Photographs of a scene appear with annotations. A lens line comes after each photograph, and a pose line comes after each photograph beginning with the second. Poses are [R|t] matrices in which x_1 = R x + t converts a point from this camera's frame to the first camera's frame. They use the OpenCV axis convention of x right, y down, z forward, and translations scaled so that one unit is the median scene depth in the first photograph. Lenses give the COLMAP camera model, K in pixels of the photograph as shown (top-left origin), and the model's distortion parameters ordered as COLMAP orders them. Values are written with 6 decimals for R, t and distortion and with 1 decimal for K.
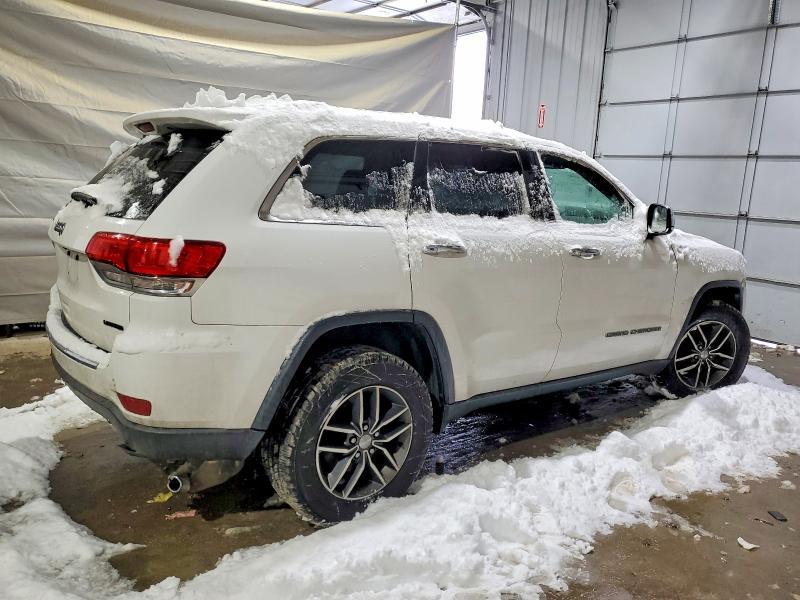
lens RADIAL K [[639.8, 0, 398.9], [0, 639.8, 300.2], [0, 0, 1]] dist [0.021418, -0.000910]
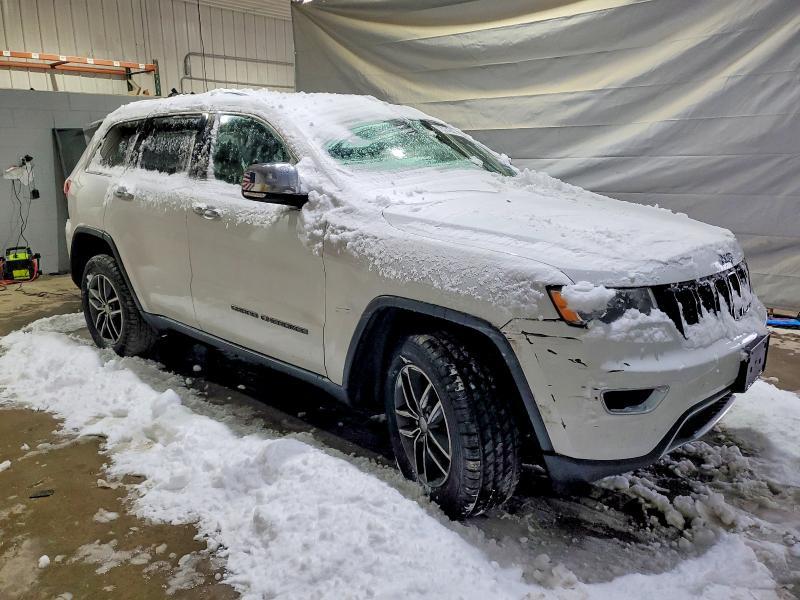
lens RADIAL K [[639.8, 0, 397.8], [0, 639.8, 297.6], [0, 0, 1]] dist [0.021418, -0.000910]
pose [[0.172127, 0.183920, -0.967753, 1.282674], [-0.170716, 0.973120, 0.154576, -0.144300], [0.970169, 0.138604, 0.198898, 1.074546]]
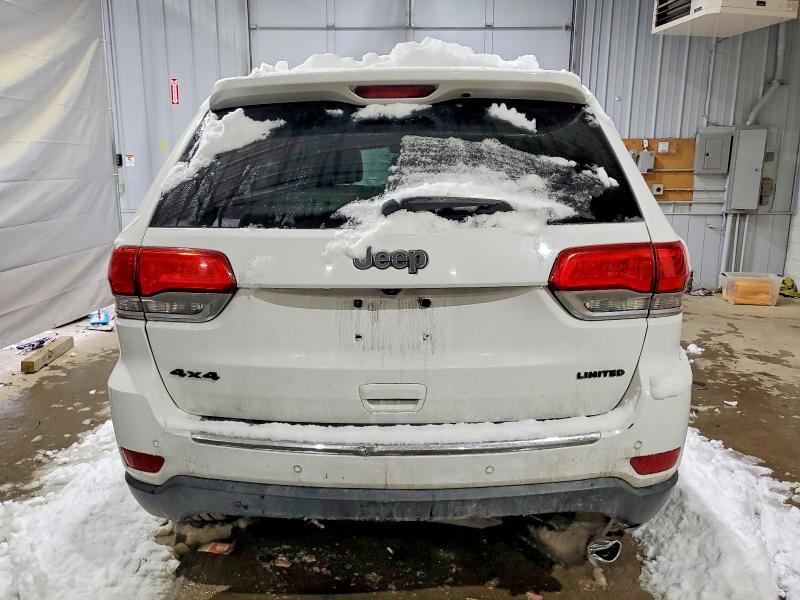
lens RADIAL K [[639.8, 0, 403.2], [0, 639.8, 302.8], [0, 0, 1]] dist [0.021418, -0.000910]
pose [[0.617579, -0.199459, 0.760797, -0.749849], [0.174832, 0.977922, 0.114463, -0.107226], [-0.766831, 0.062322, 0.638816, 0.476889]]
